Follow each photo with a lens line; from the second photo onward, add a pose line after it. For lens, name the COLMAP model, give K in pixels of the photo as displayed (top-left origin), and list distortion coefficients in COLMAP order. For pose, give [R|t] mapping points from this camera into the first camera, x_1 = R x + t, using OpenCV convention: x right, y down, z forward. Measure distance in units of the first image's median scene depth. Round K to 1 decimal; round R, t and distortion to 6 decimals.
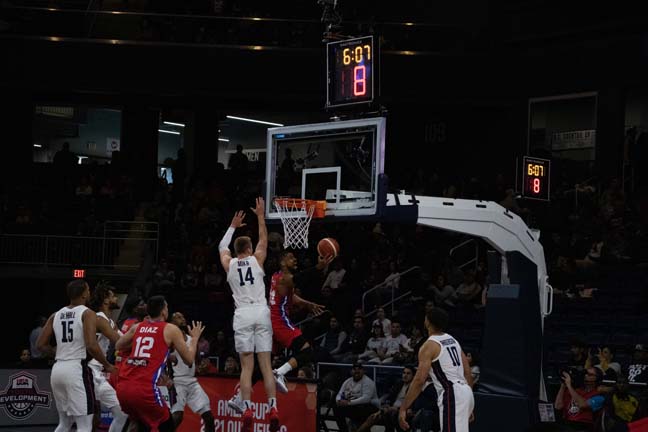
lens RADIAL K [[1656.8, 0, 324.0], [0, 1656.8, 216.0], [0, 0, 1]] dist [0.499135, 0.533660]
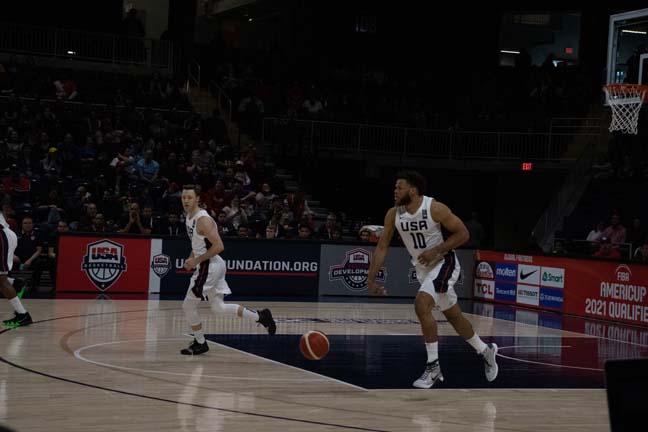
lens RADIAL K [[1458.1, 0, 325.5], [0, 1458.1, 231.8], [0, 0, 1]] dist [0.429253, 0.015302]
pose [[0.940389, 0.010974, -0.339923, 0.111092], [0.014576, 0.997261, 0.072519, 0.009824], [0.339788, -0.073151, 0.937653, 0.080946]]
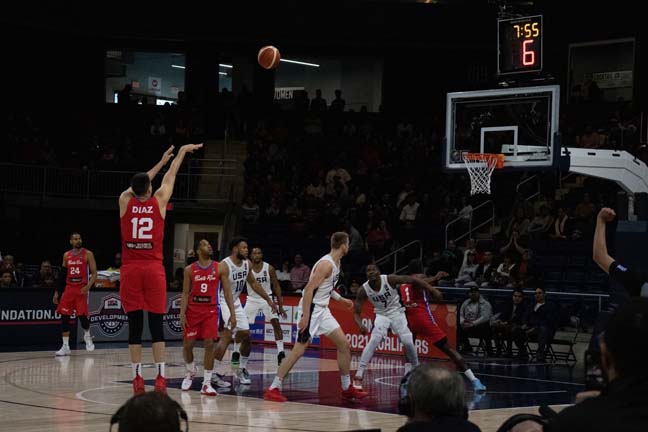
lens RADIAL K [[1656.8, 0, 324.0], [0, 1656.8, 216.0], [0, 0, 1]] dist [0.499135, 0.533660]
pose [[0.998985, -0.006733, 0.044531, -0.173339], [0.004602, 0.998846, 0.047803, -0.021644], [-0.044802, -0.047549, 0.997864, -0.194247]]
